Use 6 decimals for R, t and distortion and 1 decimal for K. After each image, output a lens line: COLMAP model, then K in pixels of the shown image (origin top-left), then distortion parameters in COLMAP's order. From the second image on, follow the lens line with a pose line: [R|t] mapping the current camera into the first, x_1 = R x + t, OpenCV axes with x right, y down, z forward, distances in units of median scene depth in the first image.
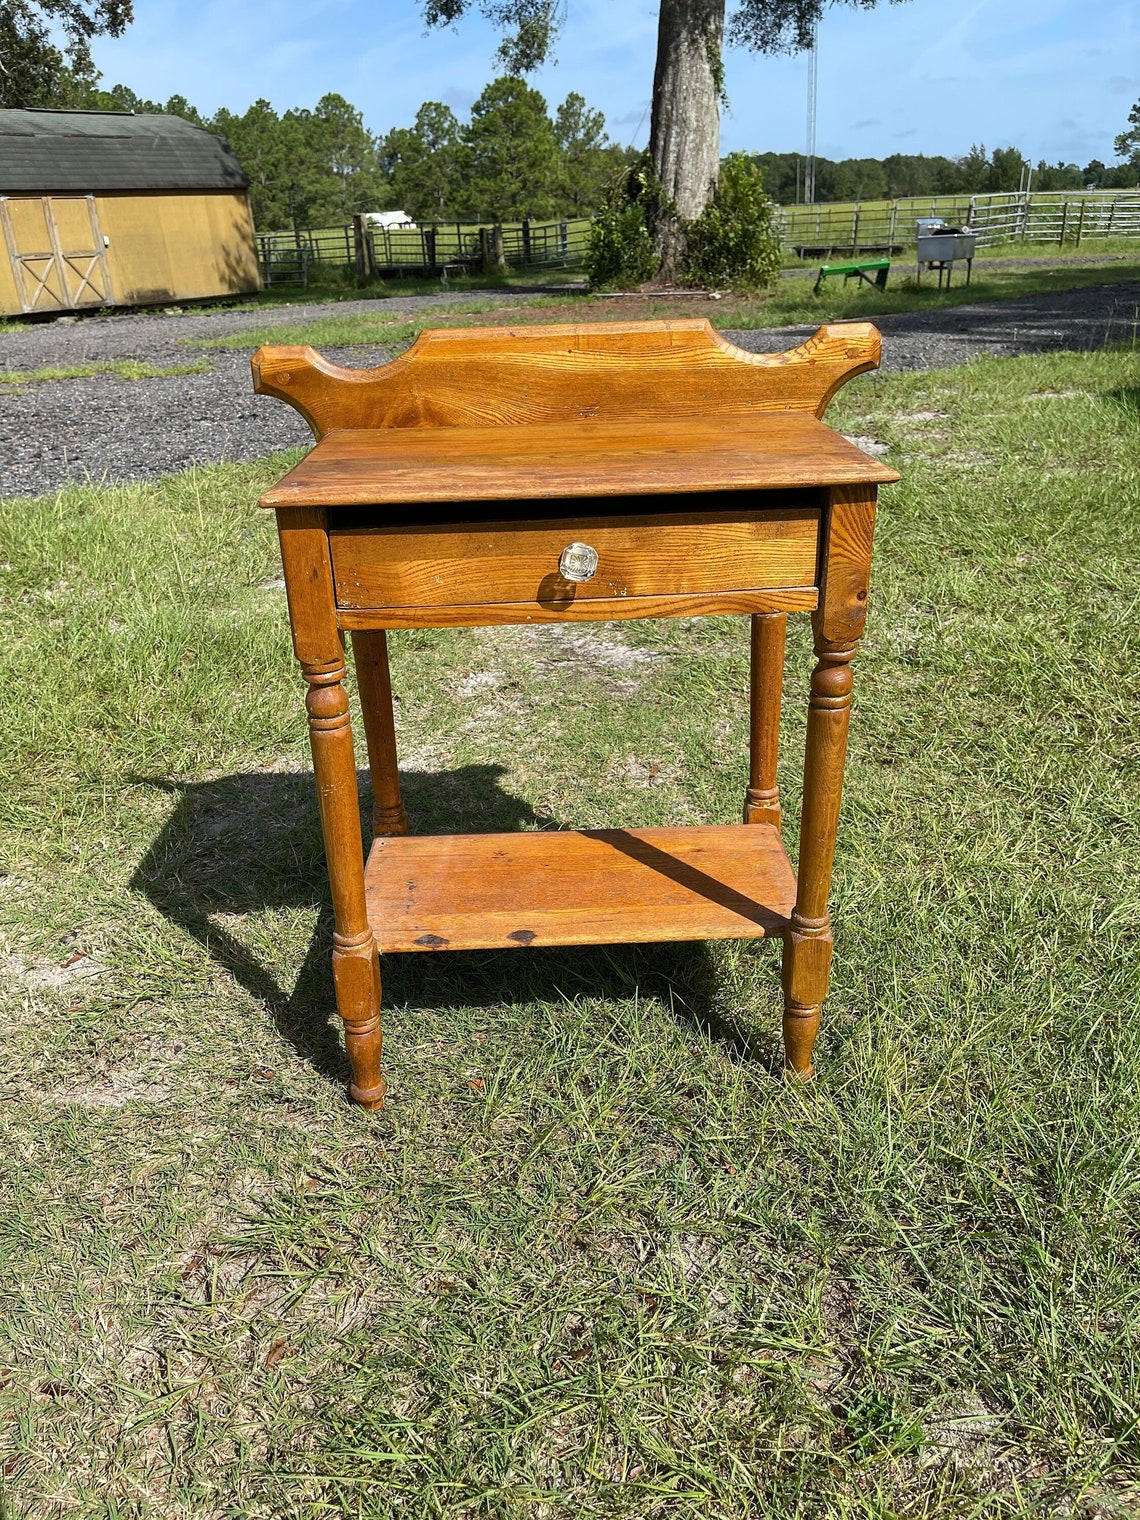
lens RADIAL K [[1194.5, 0, 570.0], [0, 1194.5, 760.0], [0, 0, 1]] dist [0.010701, 0.001469]
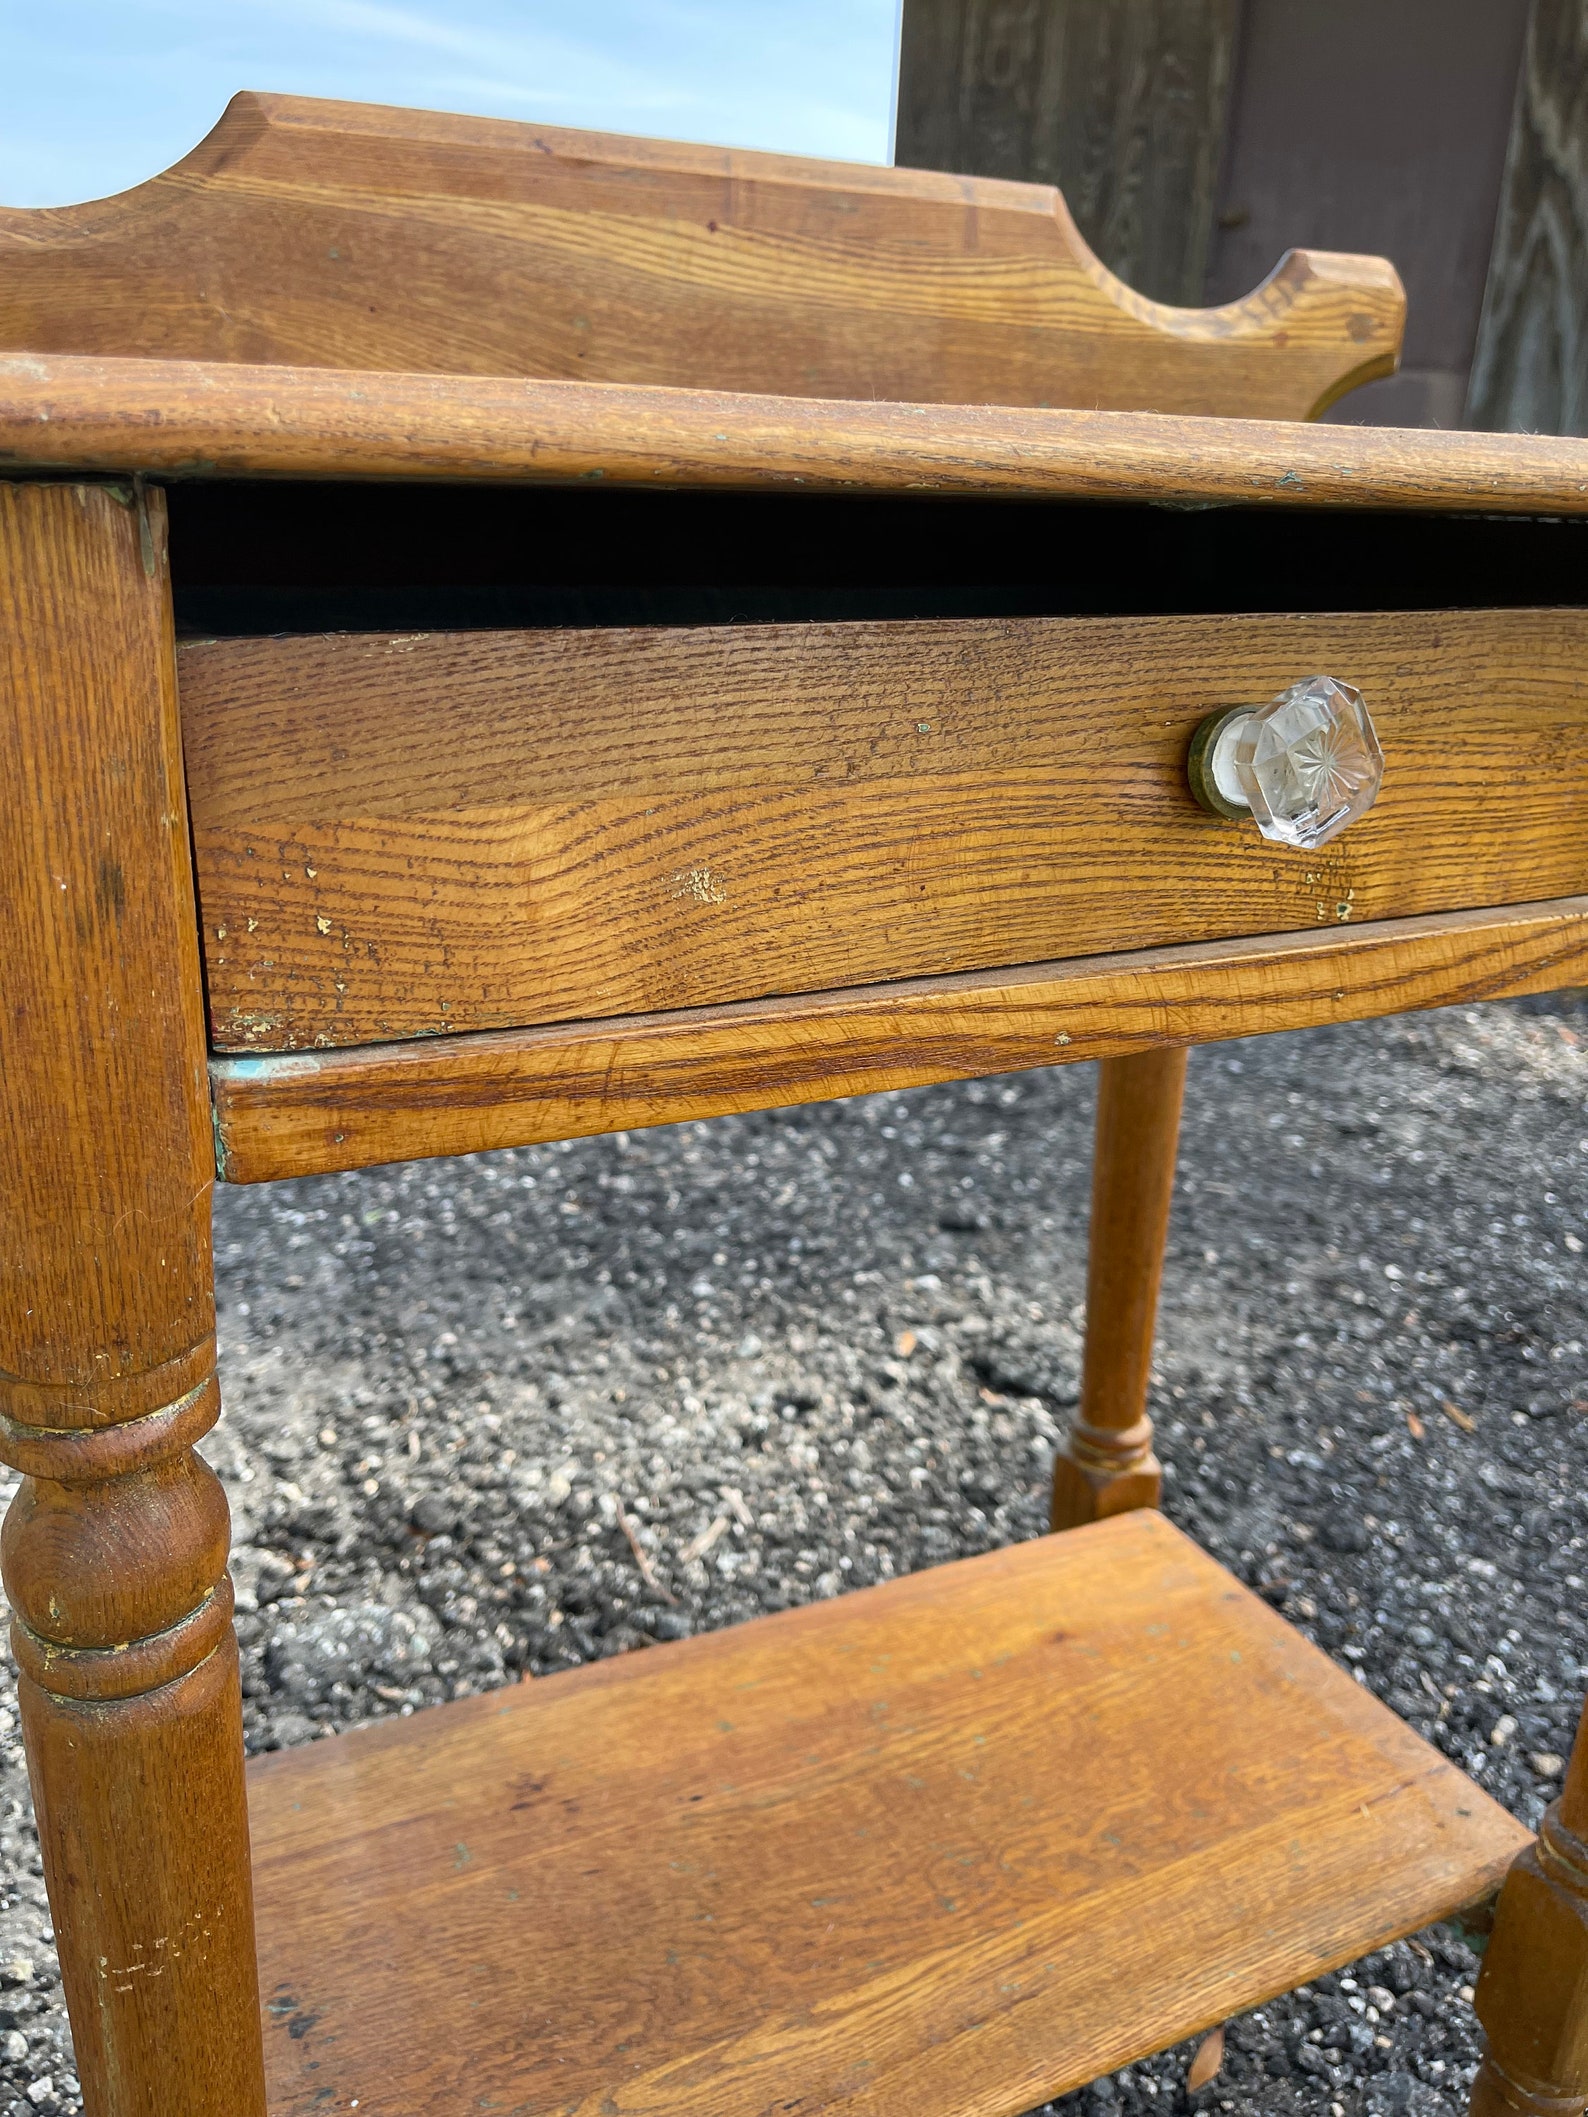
lens RADIAL K [[1654.5, 0, 779.9], [0, 1654.5, 1039.1], [0, 0, 1]] dist [0.013790, 0.004268]
pose [[0.909662, -0.073372, 0.408817, -0.185649], [0.115957, 0.990000, -0.080338, -0.084445], [-0.398835, 0.120486, 0.909073, 0.611313]]
